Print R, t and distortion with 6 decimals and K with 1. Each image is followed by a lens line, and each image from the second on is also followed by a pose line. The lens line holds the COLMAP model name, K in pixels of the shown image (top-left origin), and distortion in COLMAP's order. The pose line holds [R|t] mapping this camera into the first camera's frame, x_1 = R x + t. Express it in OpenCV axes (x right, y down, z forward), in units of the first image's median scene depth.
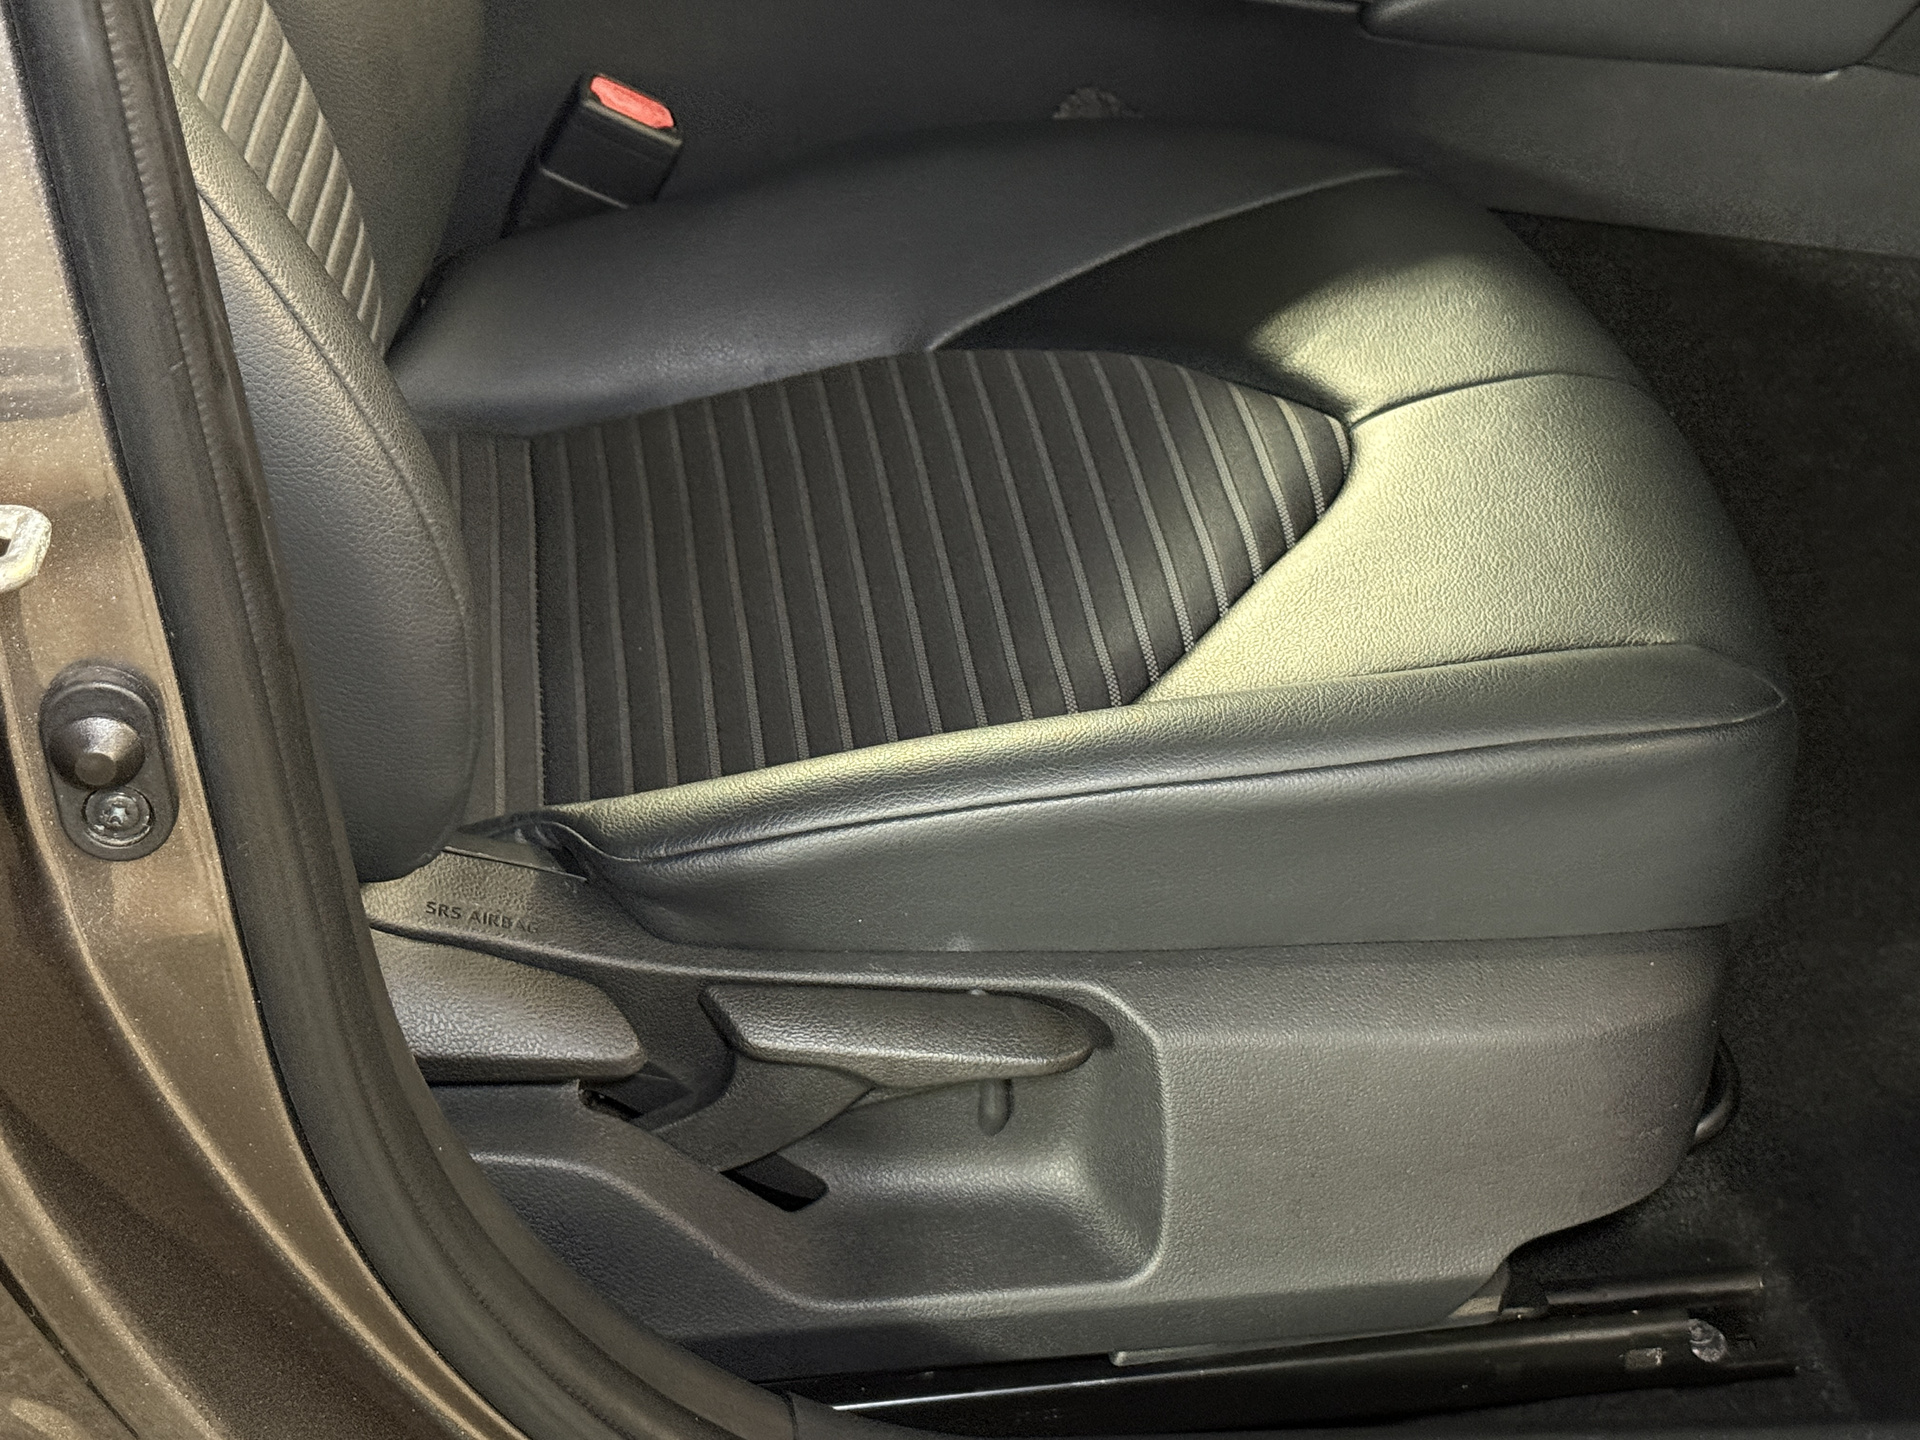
lens RADIAL K [[3364.4, 0, 960.0], [0, 3364.4, 720.0], [0, 0, 1]] dist [0.168848, -0.031081]
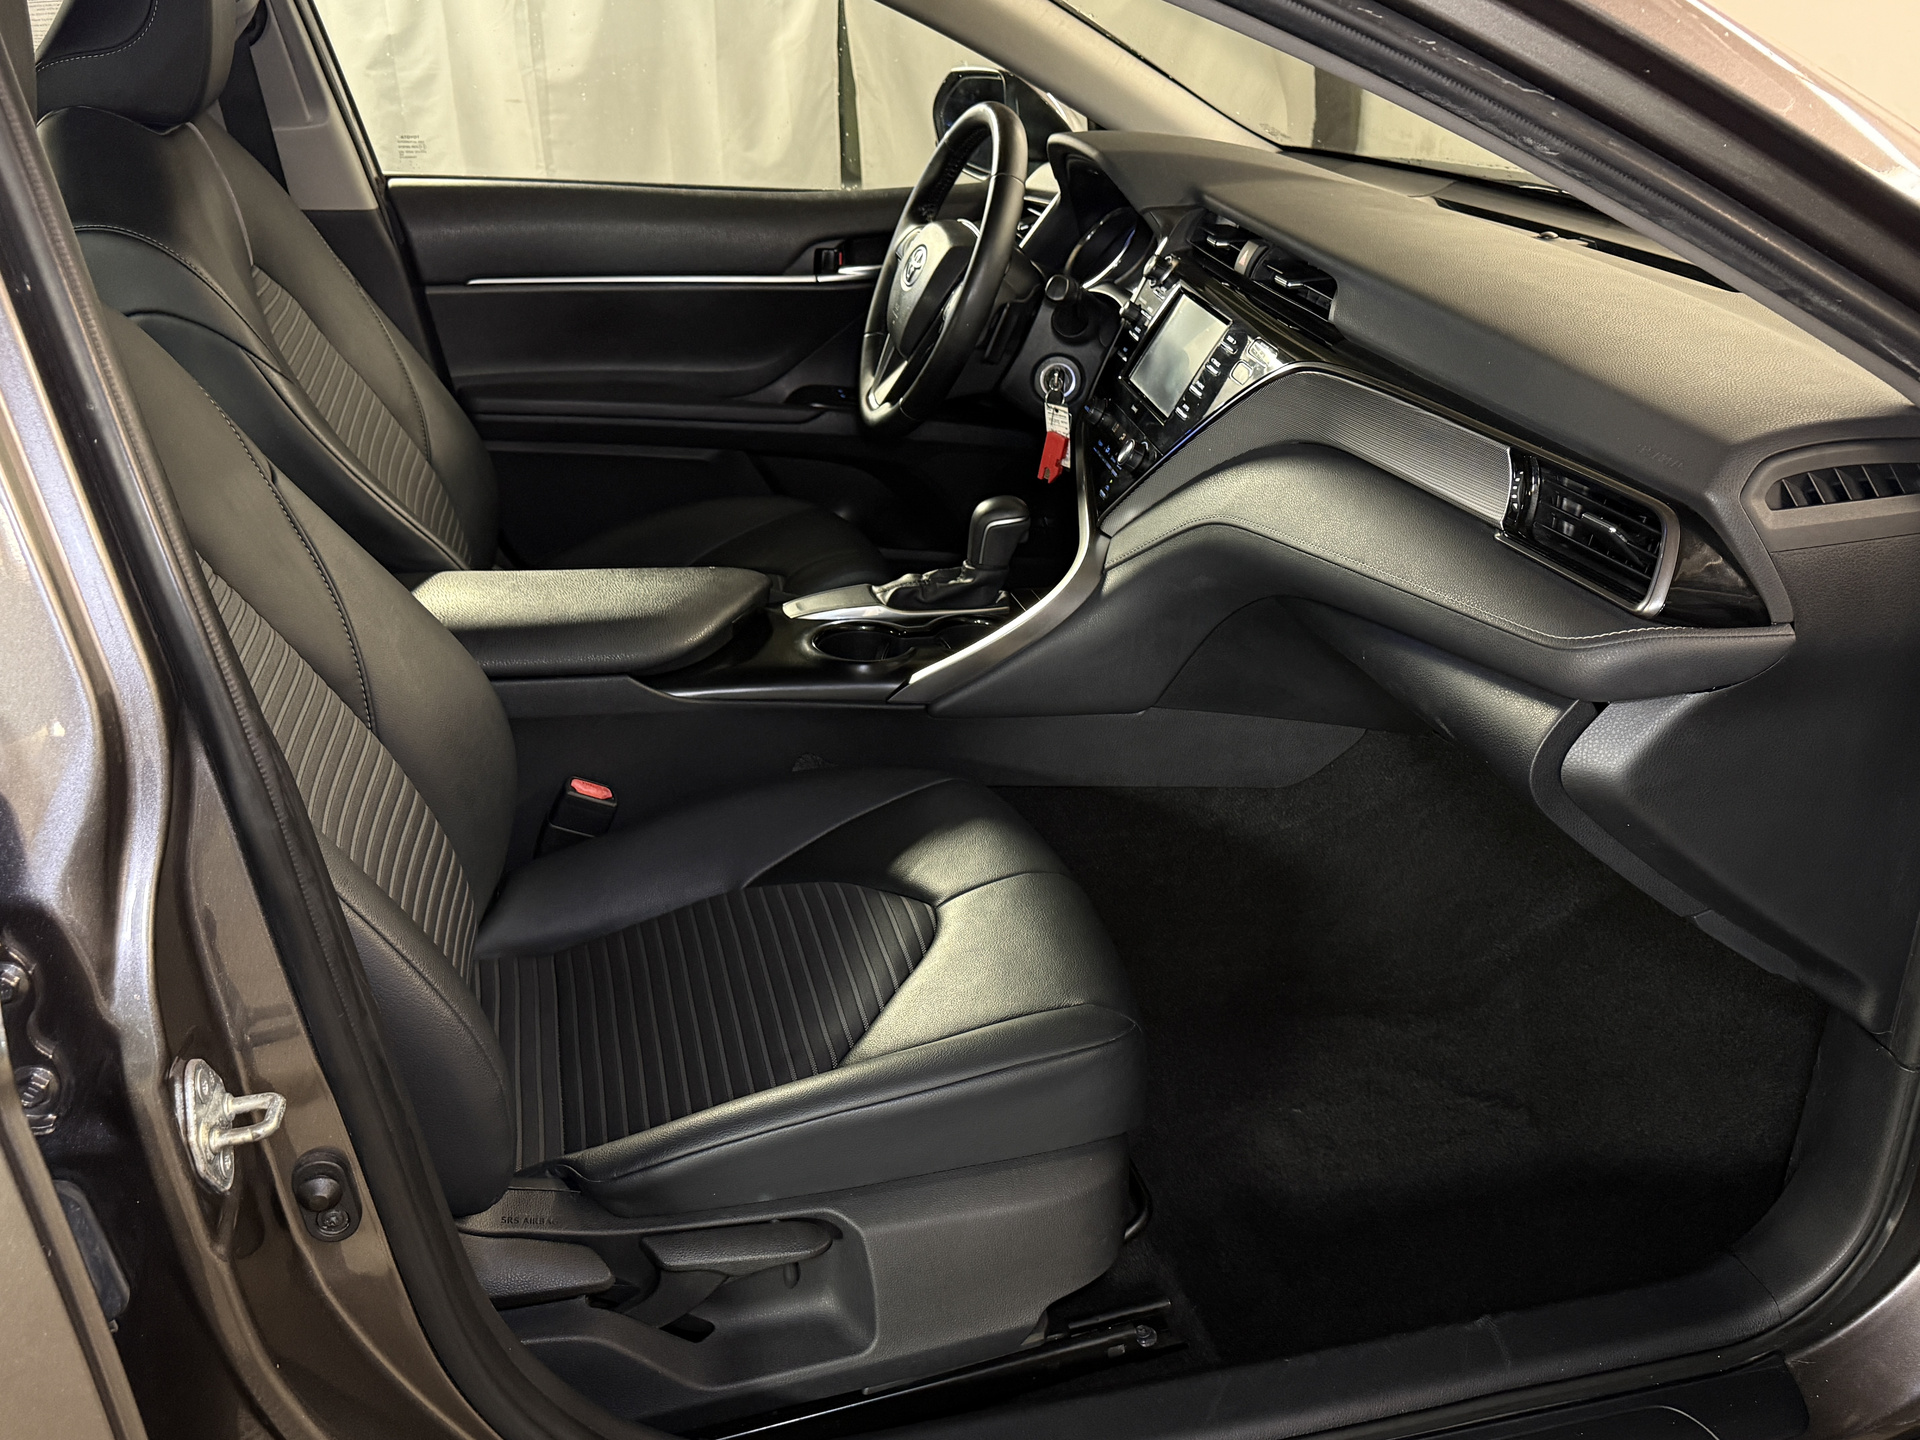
lens RADIAL K [[1701.2, 0, 960.0], [0, 1701.2, 720.0], [0, 0, 1]] dist [0.160685, -0.299117]
pose [[0.990172, -0.113327, 0.081955, 0.064937], [0.124127, 0.982104, -0.141649, -0.057346], [-0.064436, 0.150429, 0.986519, -0.106670]]
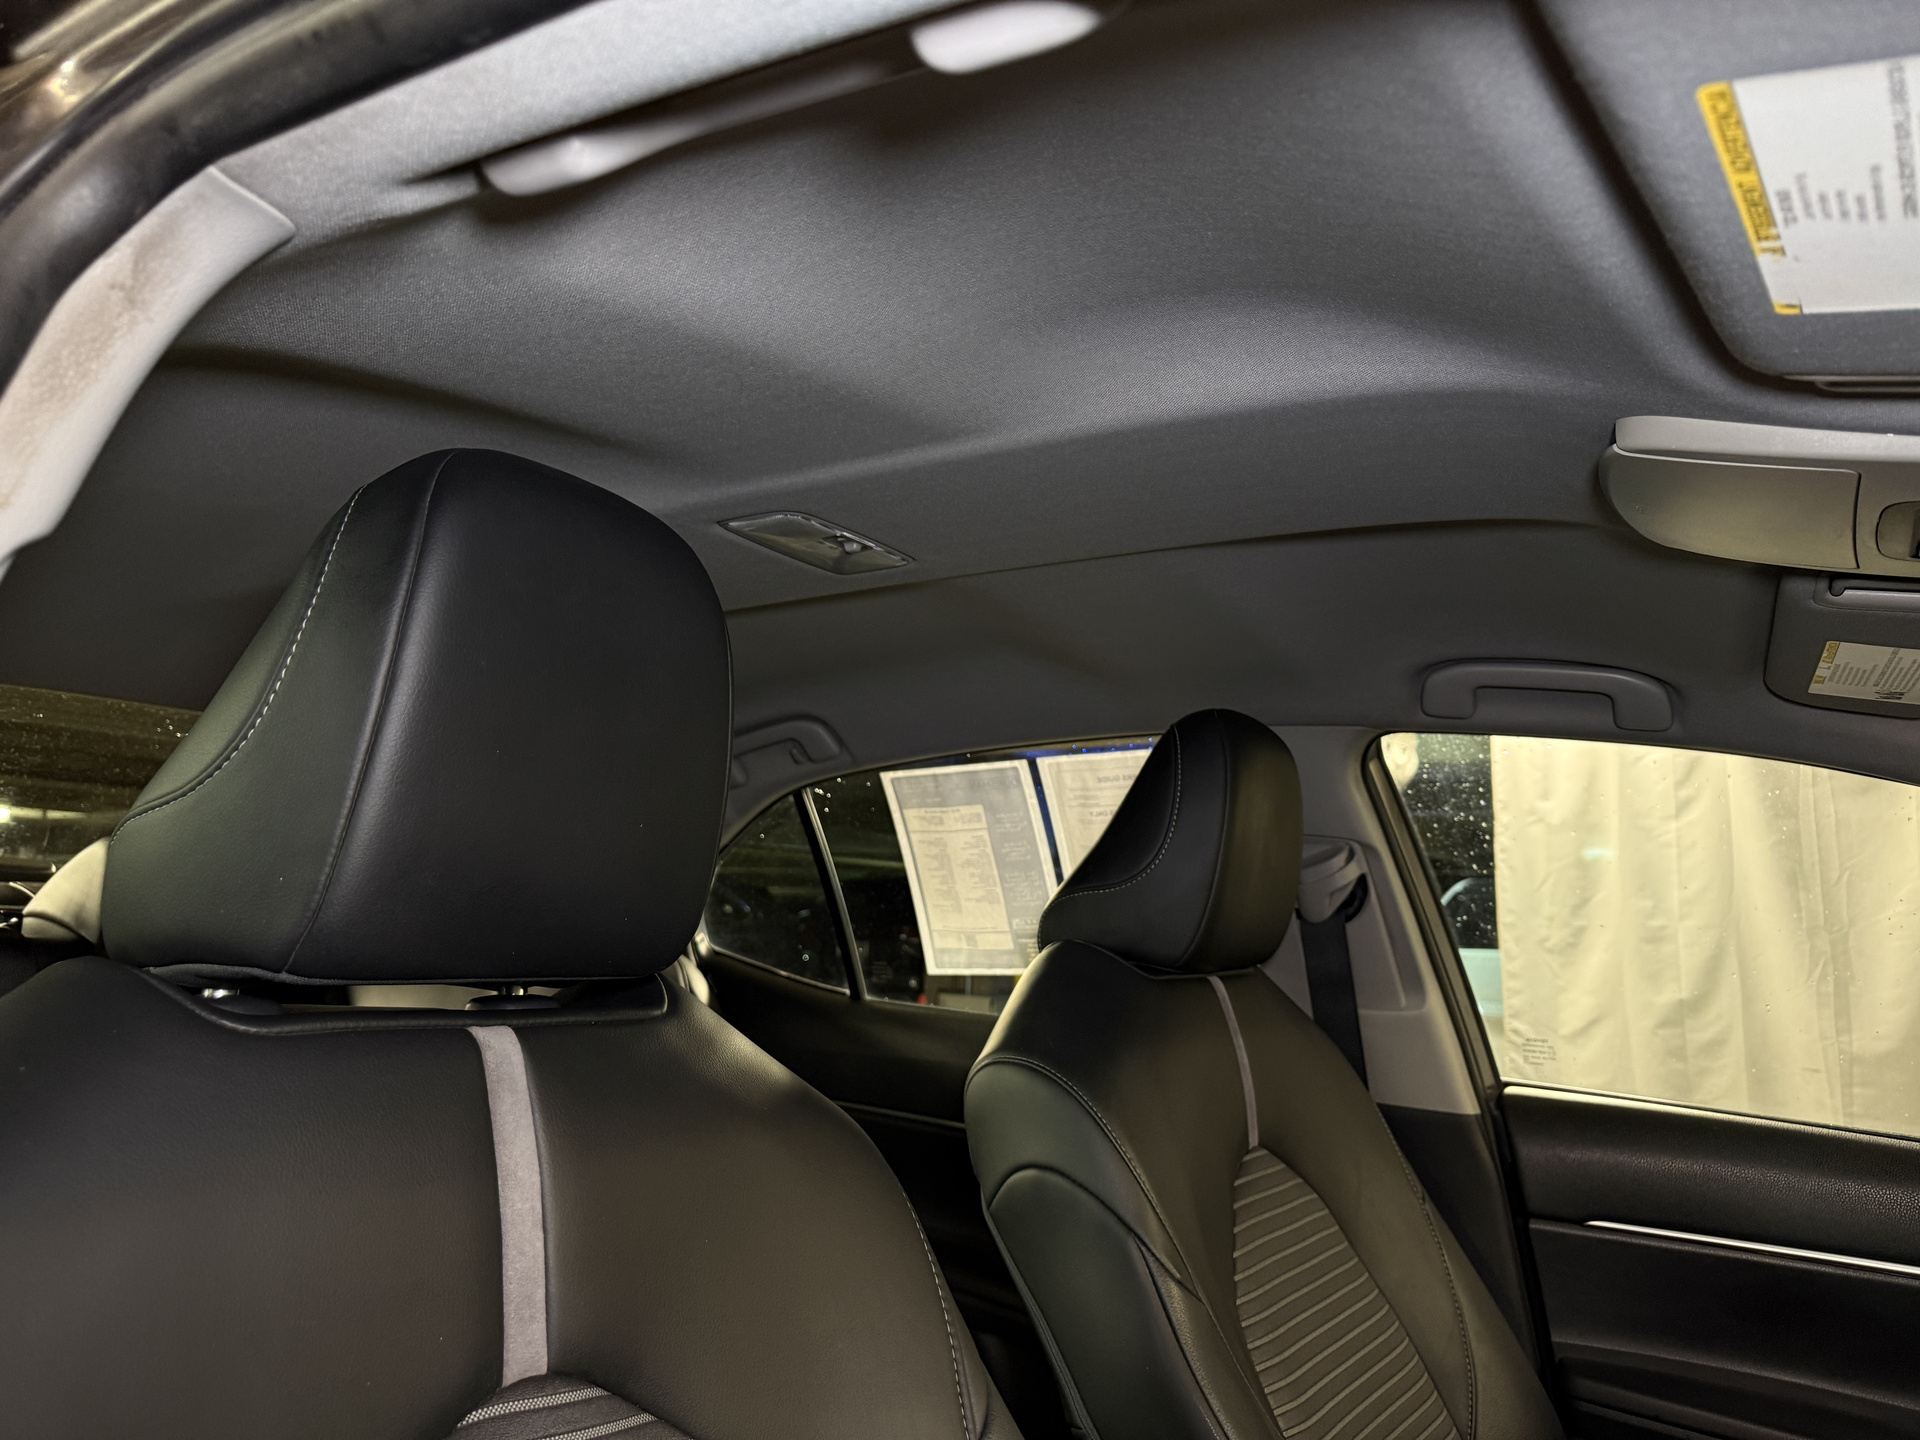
lens RADIAL K [[1386.3, 0, 960.0], [0, 1386.3, 720.0], [0, 0, 1]] dist [0.002215, -0.005666]
pose [[0.765510, -0.139436, -0.628133, 0.138664], [-0.336194, 0.745692, -0.575254, -0.332925], [0.548605, 0.651537, 0.523958, 0.557392]]
